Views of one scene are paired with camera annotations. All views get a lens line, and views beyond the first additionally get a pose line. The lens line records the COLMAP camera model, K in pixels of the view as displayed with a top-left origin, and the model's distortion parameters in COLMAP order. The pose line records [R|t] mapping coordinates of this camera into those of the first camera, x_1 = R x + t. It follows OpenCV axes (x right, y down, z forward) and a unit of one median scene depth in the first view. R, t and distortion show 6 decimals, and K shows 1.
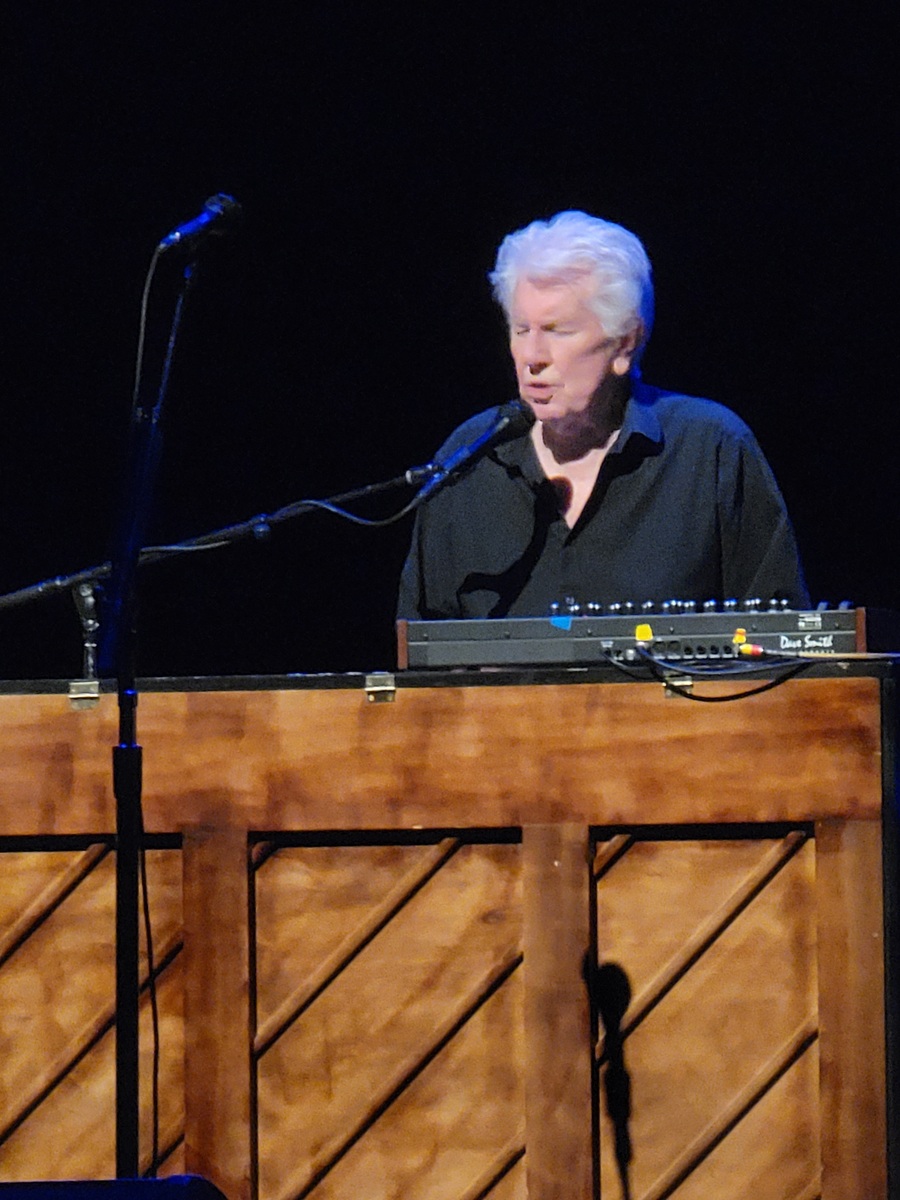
lens RADIAL K [[8389.9, 0, 448.2], [0, 8389.9, 596.8], [0, 0, 1]] dist [1.103520, 0.000000]
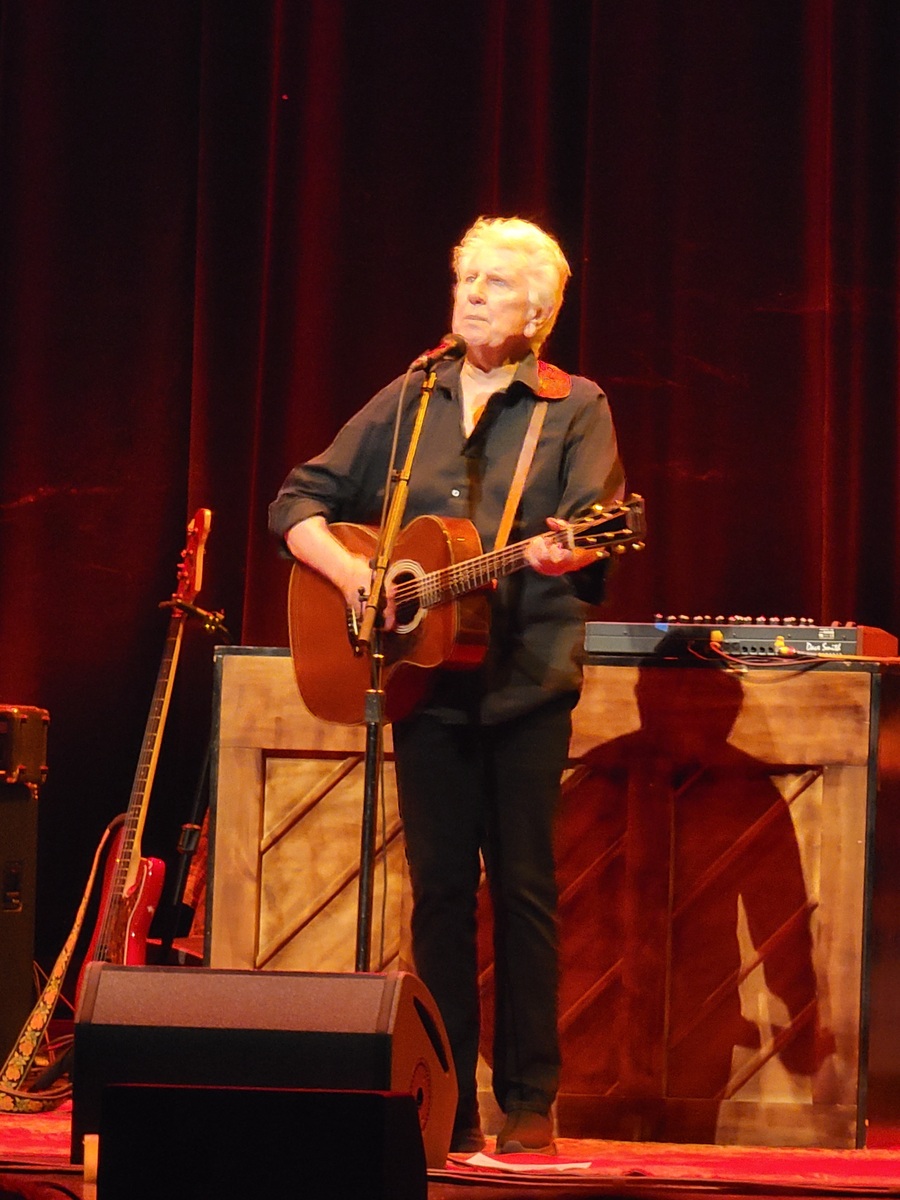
lens RADIAL K [[8389.9, 0, 449.3], [0, 8389.9, 603.7], [0, 0, 1]] dist [1.103520, 0.000000]
pose [[0.998807, 0.045791, -0.016977, 0.000608], [-0.045756, 0.998950, 0.002440, -0.003060], [0.017071, -0.001661, 0.999853, -0.517142]]
